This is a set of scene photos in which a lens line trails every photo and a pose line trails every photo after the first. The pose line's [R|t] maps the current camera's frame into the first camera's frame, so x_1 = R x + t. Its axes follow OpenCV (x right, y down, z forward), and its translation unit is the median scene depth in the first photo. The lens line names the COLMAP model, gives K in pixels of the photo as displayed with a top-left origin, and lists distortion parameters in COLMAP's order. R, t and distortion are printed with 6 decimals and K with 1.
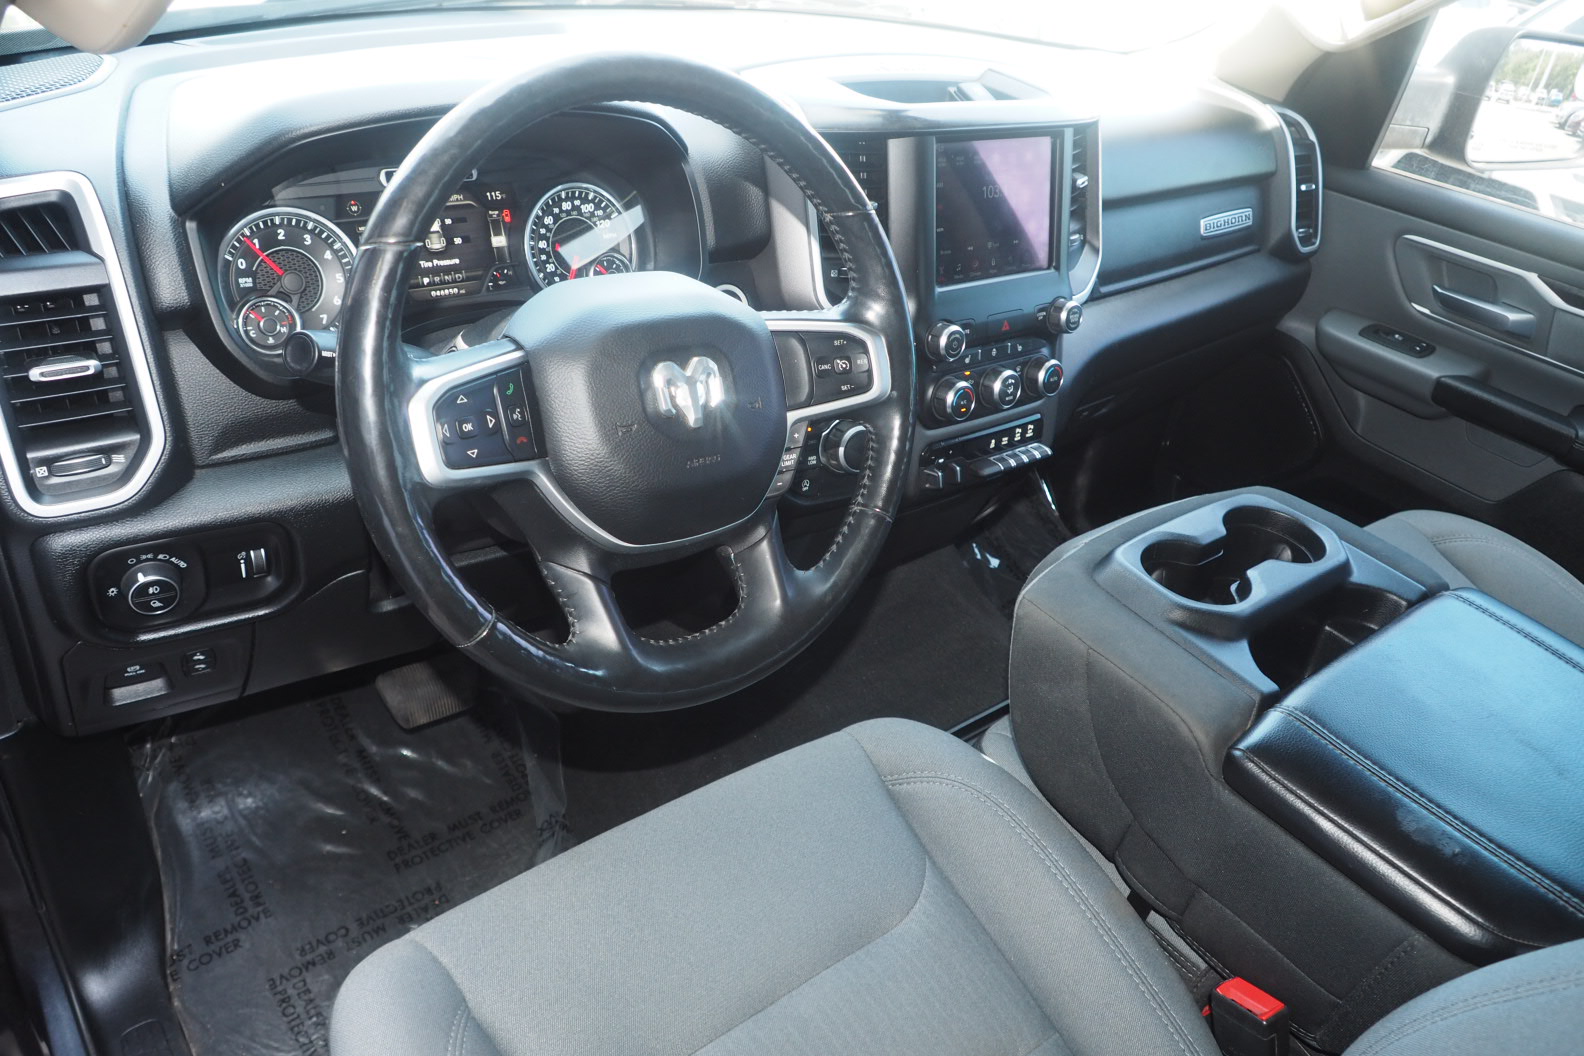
lens RADIAL K [[1118.9, 0, 801.1], [0, 1118.9, 530.6], [0, 0, 1]] dist [-0.035246, 0.006317]
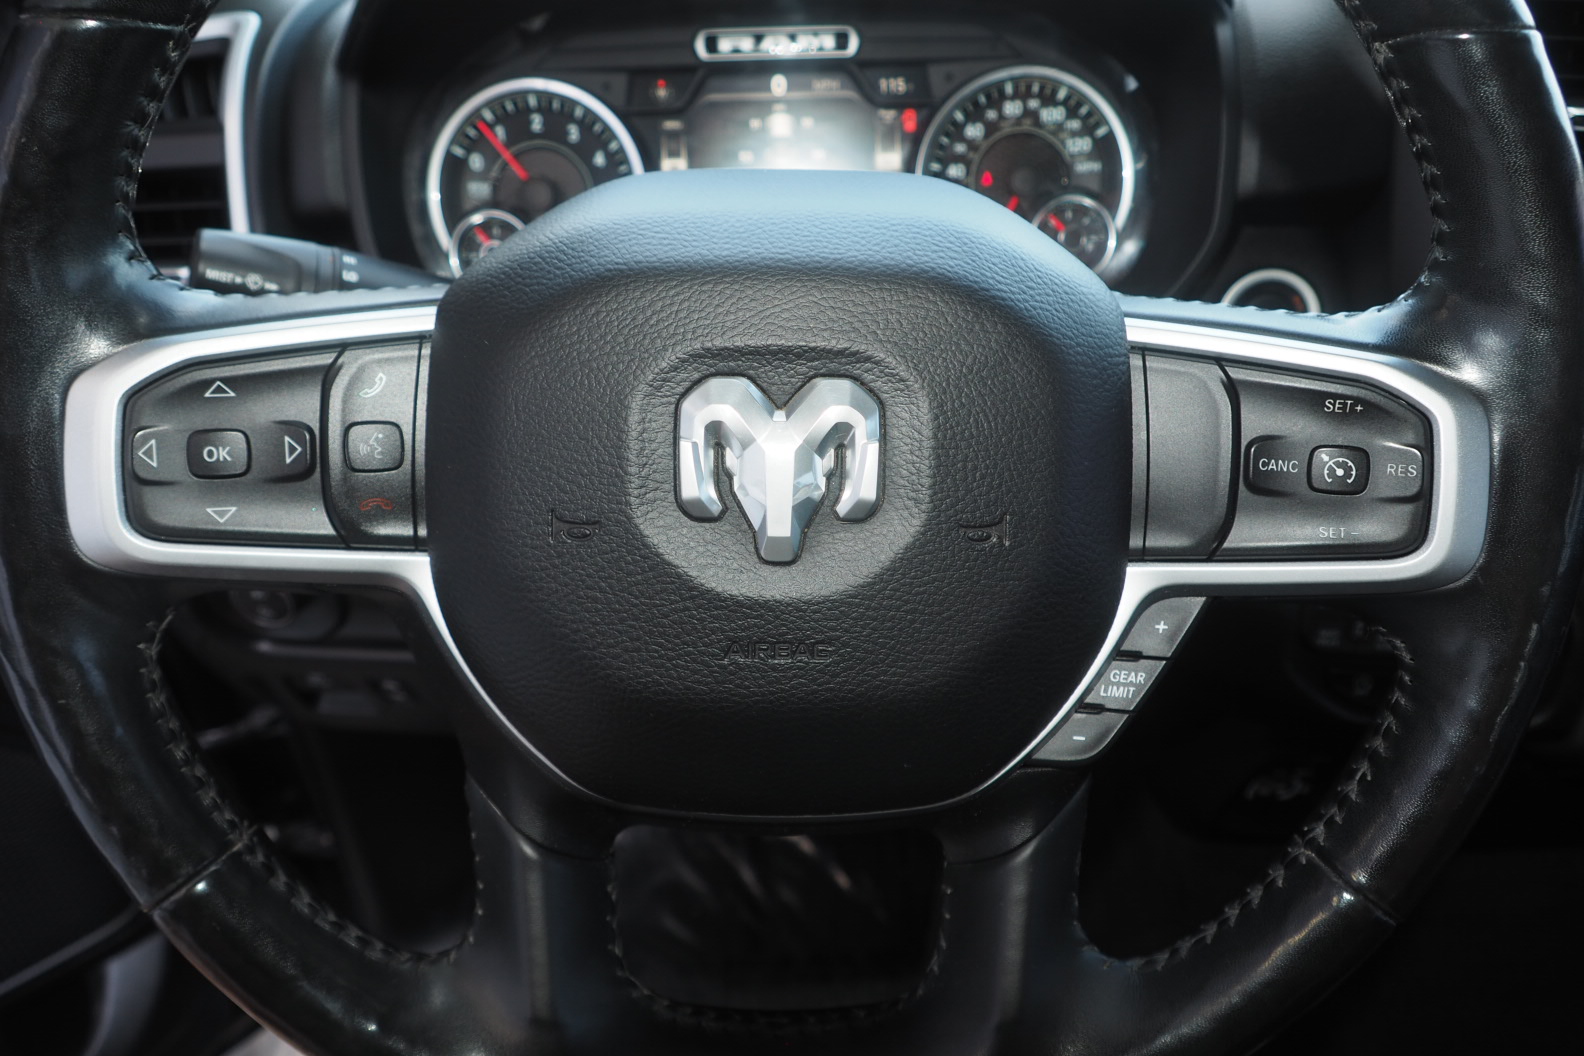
lens RADIAL K [[1118.9, 0, 801.1], [0, 1118.9, 530.6], [0, 0, 1]] dist [-0.035246, 0.006317]
pose [[0.775299, 0.218313, -0.592664, 0.096132], [-0.225404, 0.972210, 0.063258, -0.091494], [0.590004, 0.084545, 0.802962, 0.498248]]
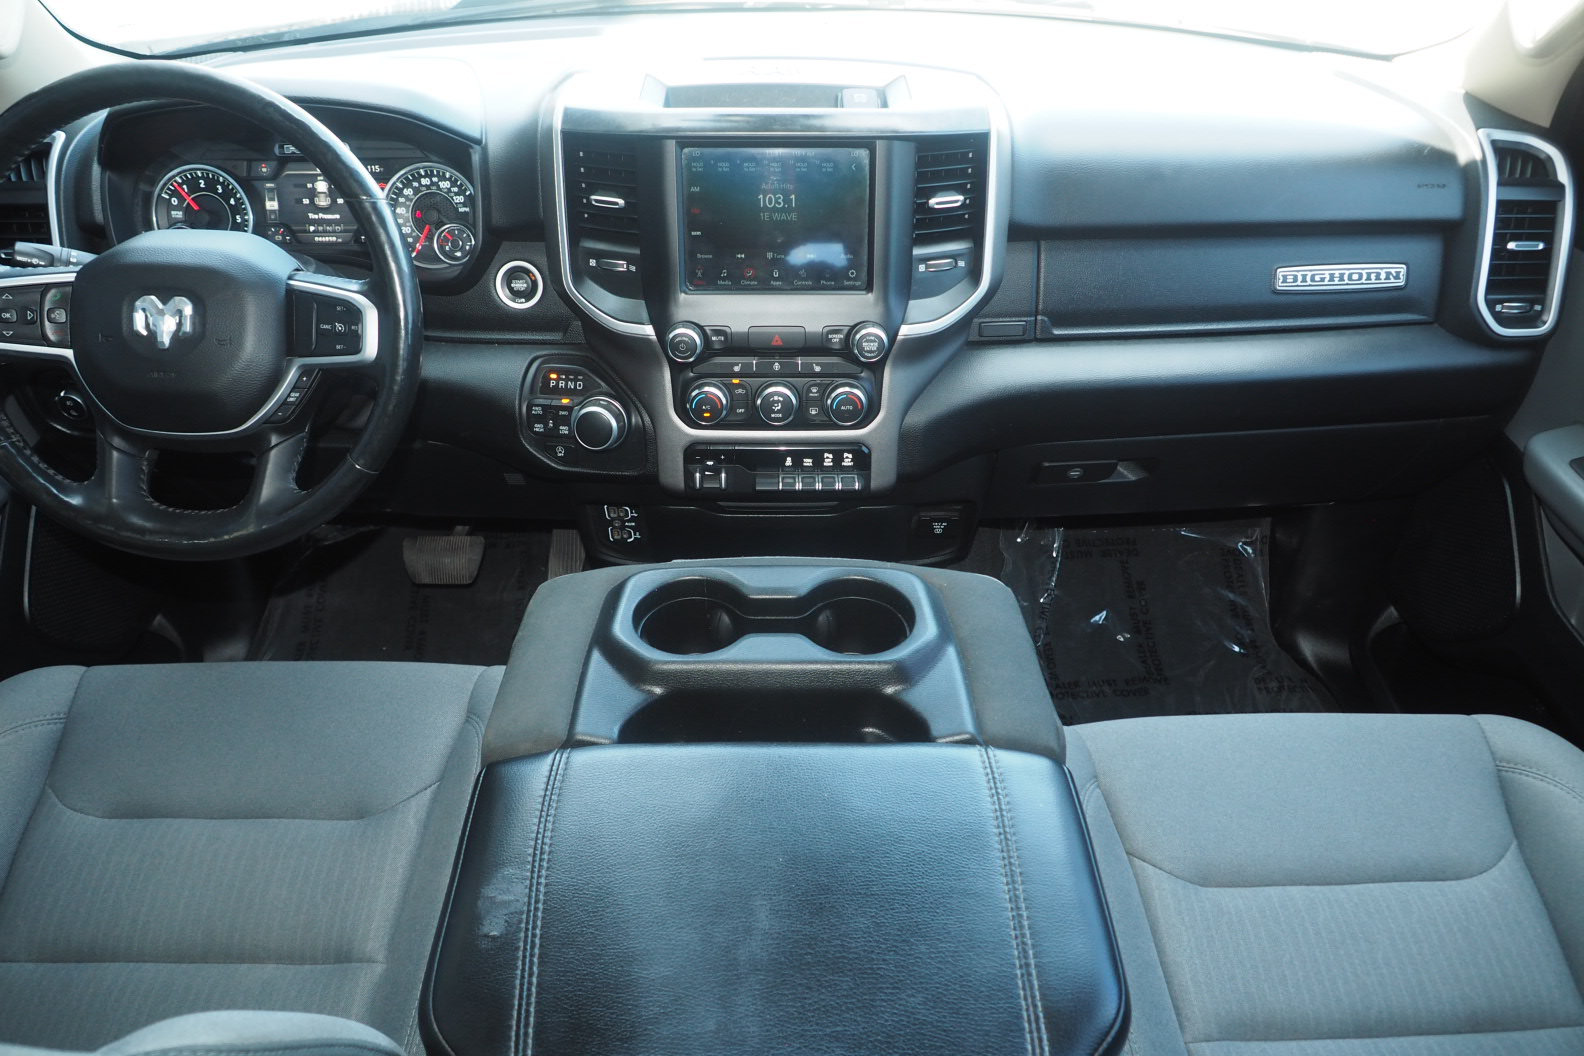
lens RADIAL K [[1118.9, 0, 801.1], [0, 1118.9, 530.6], [0, 0, 1]] dist [-0.035246, 0.006317]
pose [[0.780443, 0.254807, -0.570949, 0.923976], [-0.248891, 0.964327, 0.090151, -0.136221], [0.573552, 0.071746, 0.816021, 0.271515]]
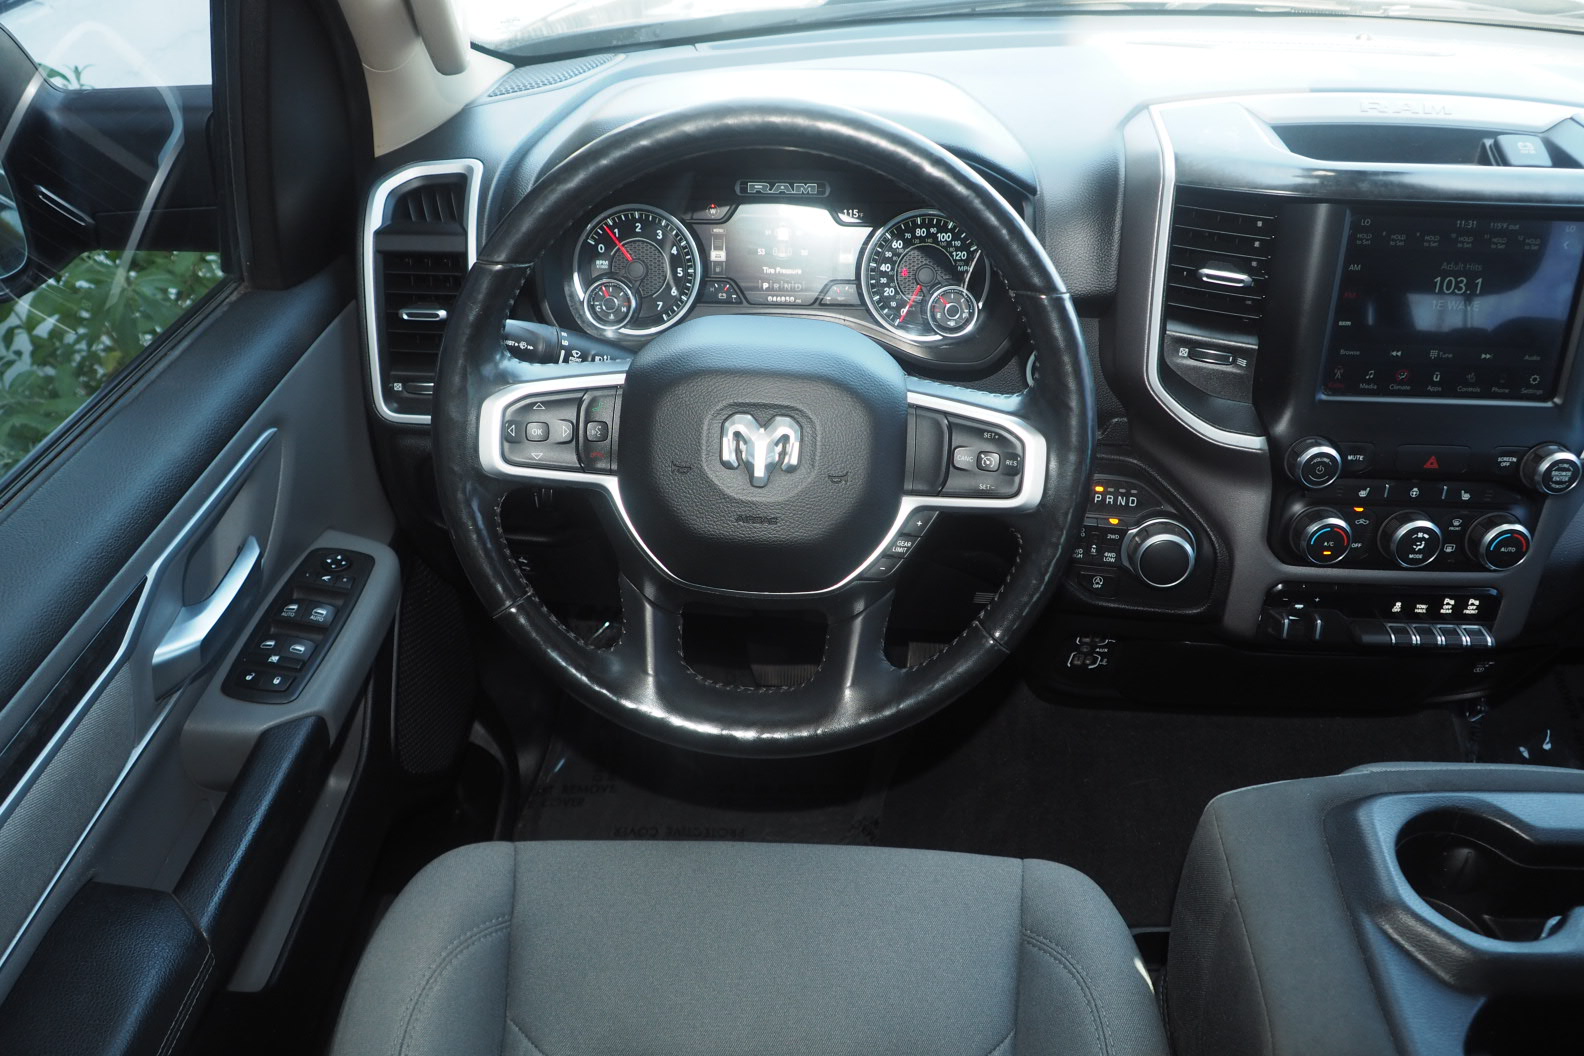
lens RADIAL K [[1149.5, 0, 792.0], [0, 1149.5, 528.0], [0, 0, 1]] dist [-0.032478, 0.001994]
pose [[0.751516, 0.282141, -0.596339, 0.381868], [-0.273527, 0.955836, 0.107524, -0.123510], [0.600339, 0.082309, 0.795499, 0.159248]]
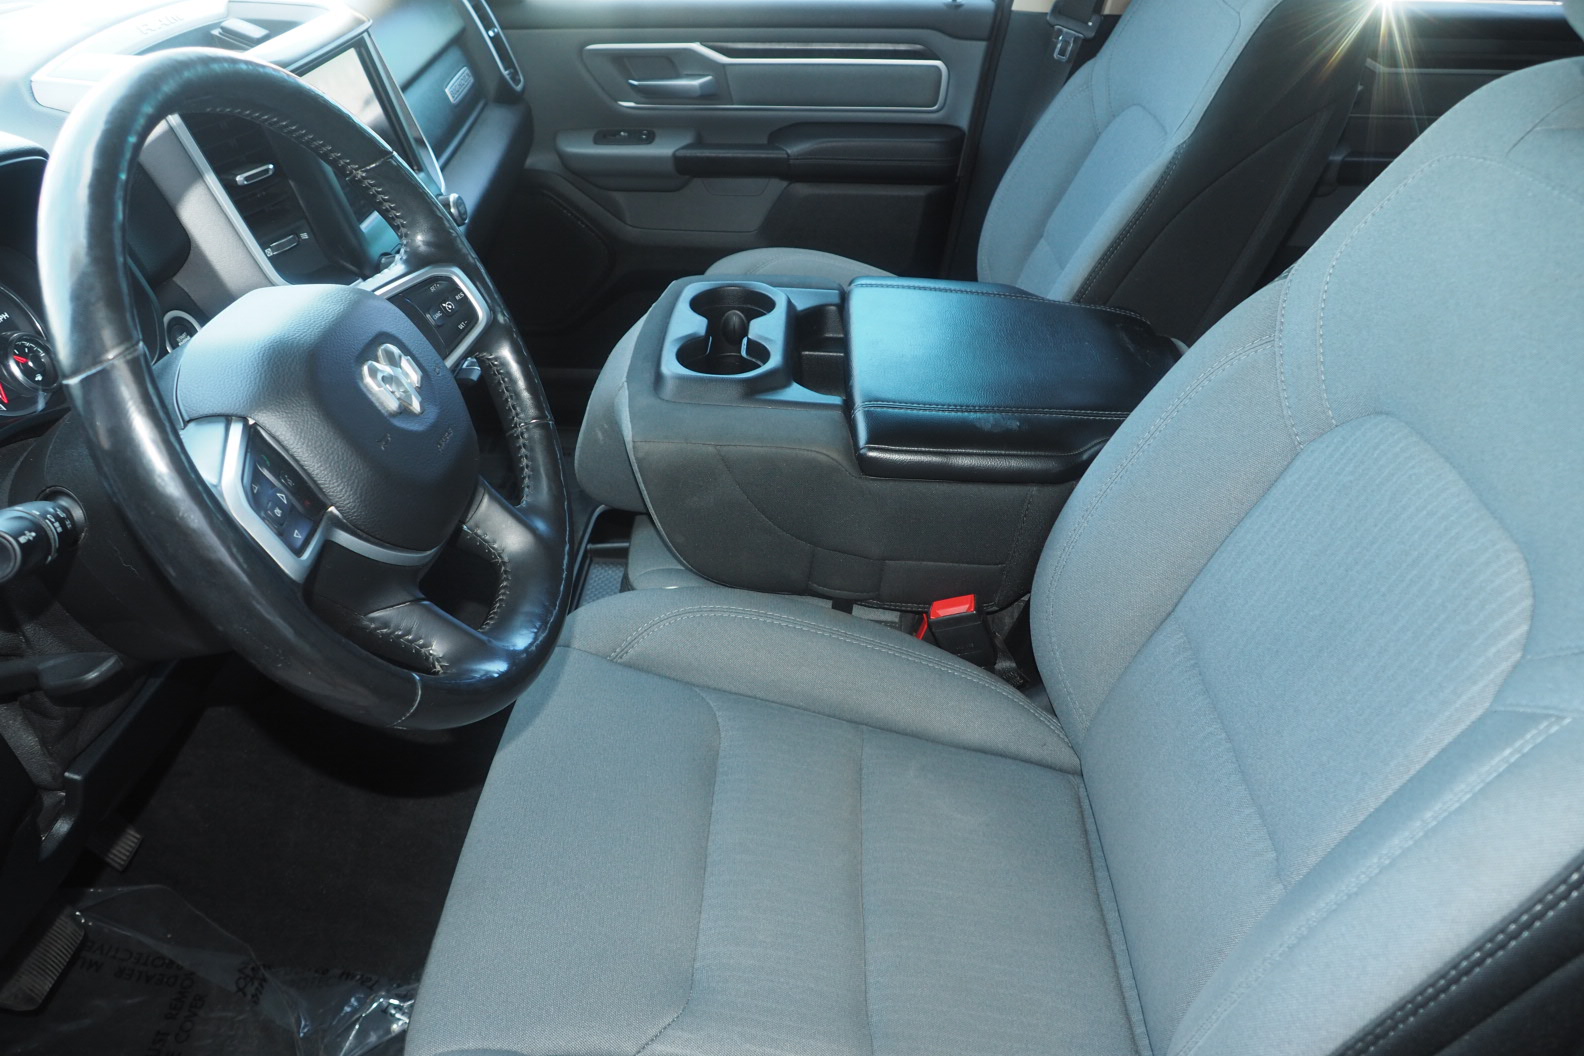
lens RADIAL K [[1118.9, 0, 801.1], [0, 1118.9, 530.6], [0, 0, 1]] dist [-0.035246, 0.006317]
pose [[0.646012, -0.529230, 0.550076, -0.332649], [0.471260, 0.843415, 0.258002, -0.070776], [-0.600485, 0.092557, 0.794262, 0.032908]]
